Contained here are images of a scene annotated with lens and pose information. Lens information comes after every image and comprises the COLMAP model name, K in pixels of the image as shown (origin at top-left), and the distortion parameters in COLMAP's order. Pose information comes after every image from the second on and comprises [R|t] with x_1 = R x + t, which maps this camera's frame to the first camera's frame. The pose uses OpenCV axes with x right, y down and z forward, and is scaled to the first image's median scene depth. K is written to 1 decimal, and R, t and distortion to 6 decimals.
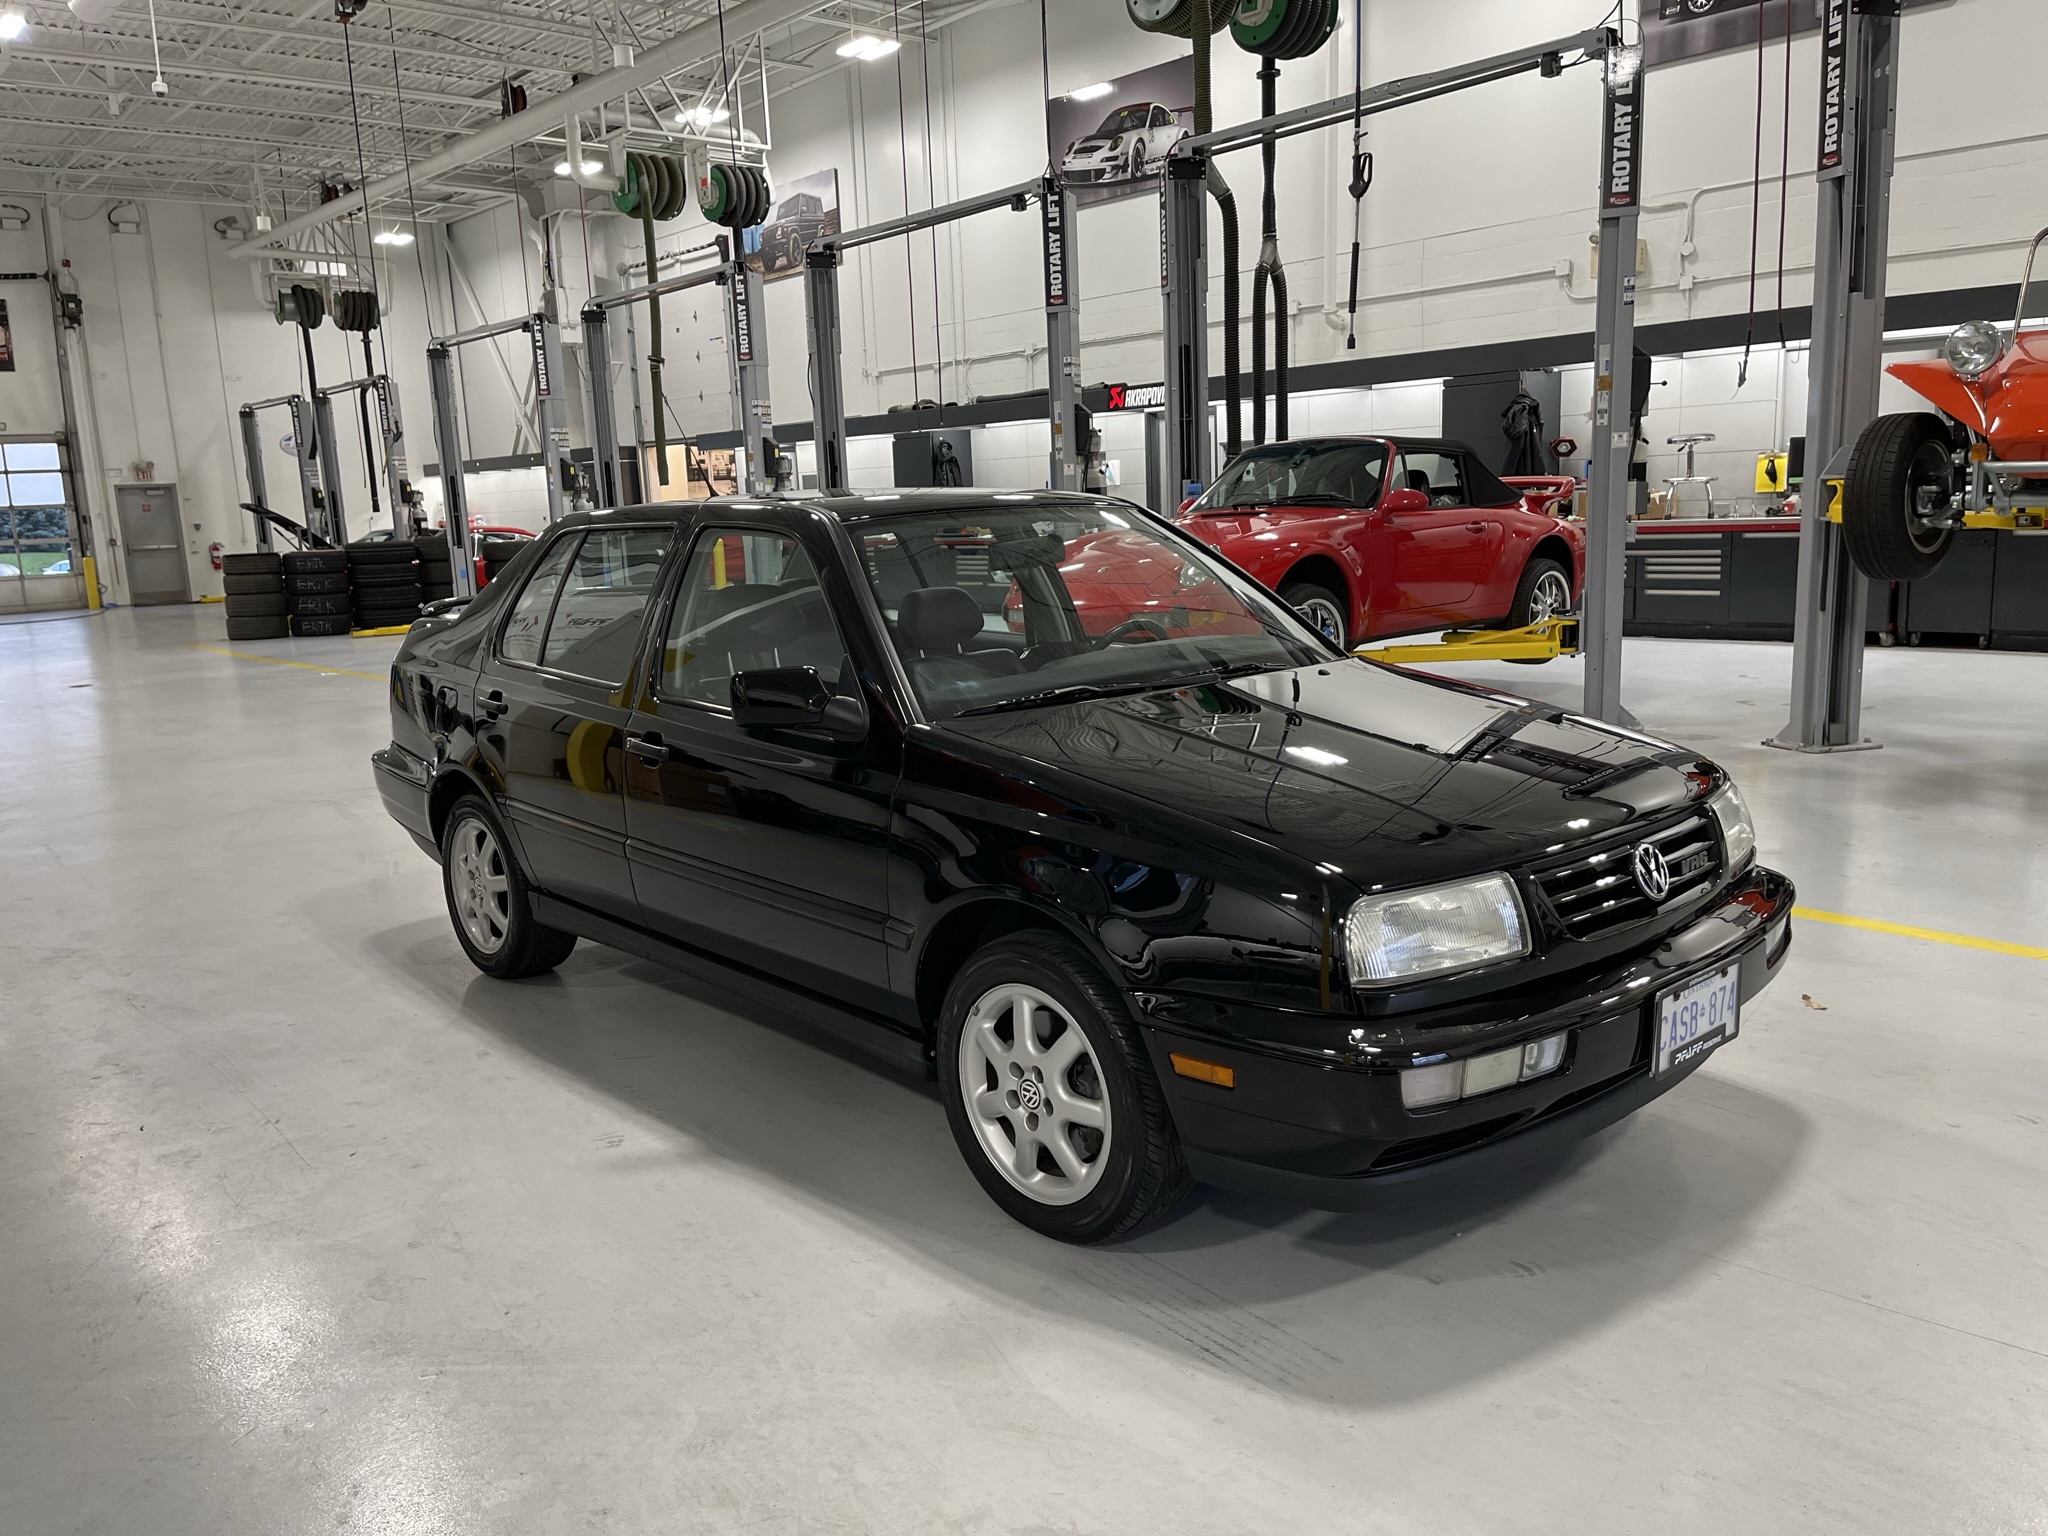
lens RADIAL K [[1562.0, 0, 1024.0], [0, 1562.0, 768.0], [0, 0, 1]] dist [0.012690, 0.001639]
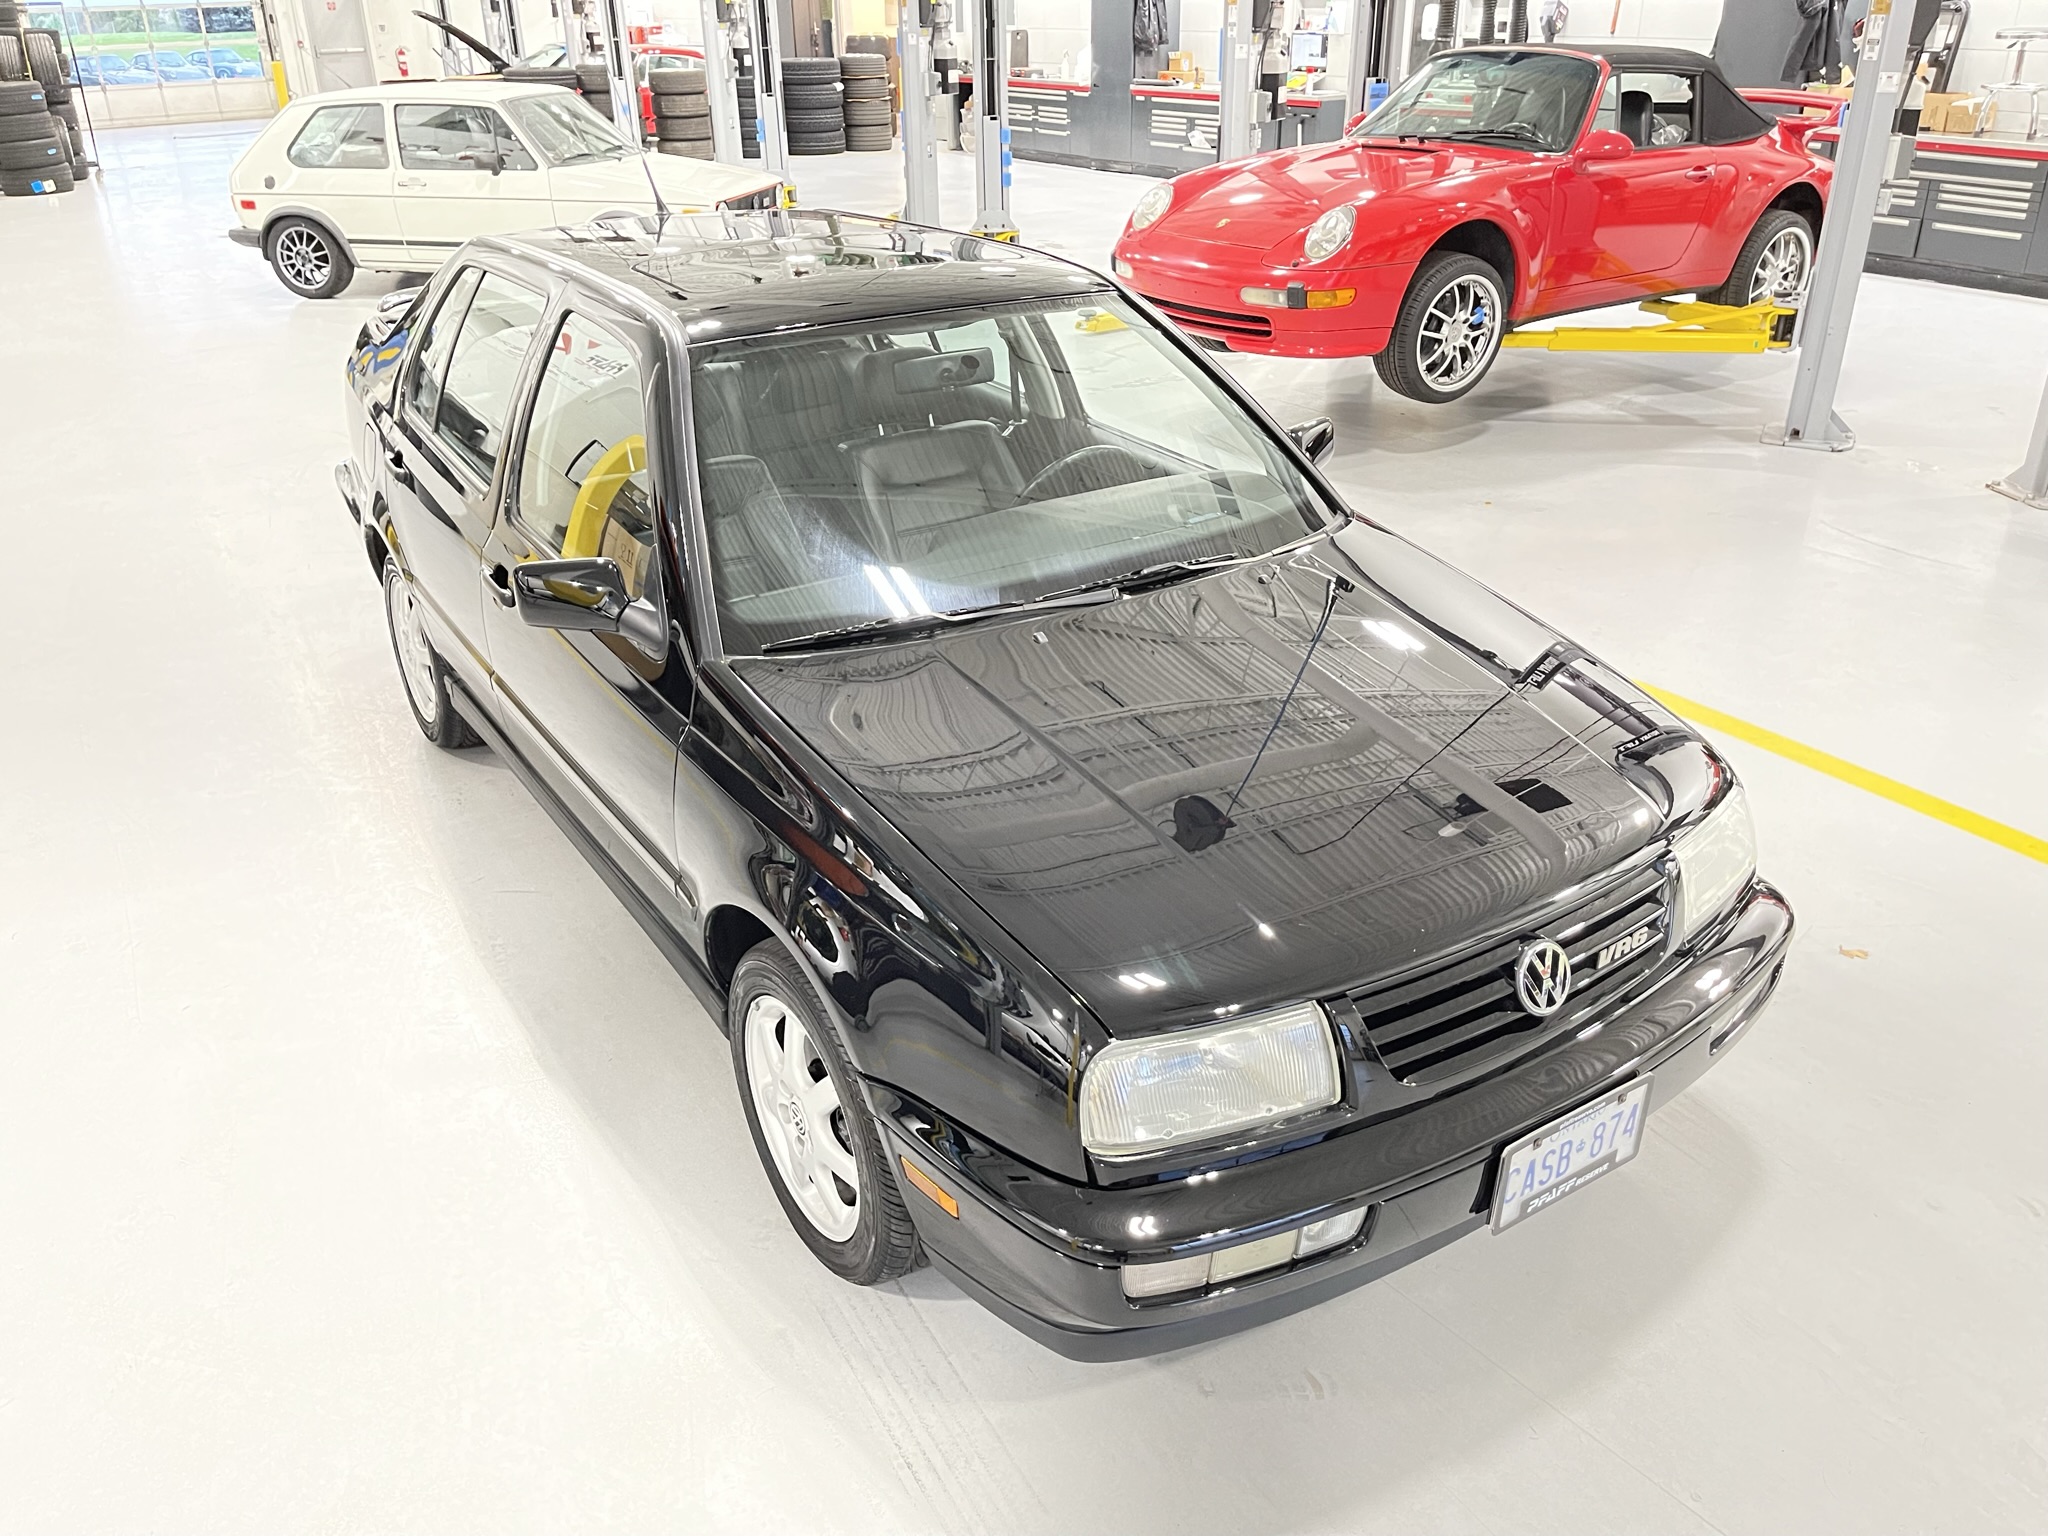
lens RADIAL K [[1597.9, 0, 1024.0], [0, 1597.9, 768.0], [0, 0, 1]] dist [-0.013862, -0.009025]
pose [[0.988533, 0.090111, -0.121174, 0.071741], [-0.052633, 0.957724, 0.282834, -0.077396], [0.141538, -0.273213, 0.951484, 0.071342]]
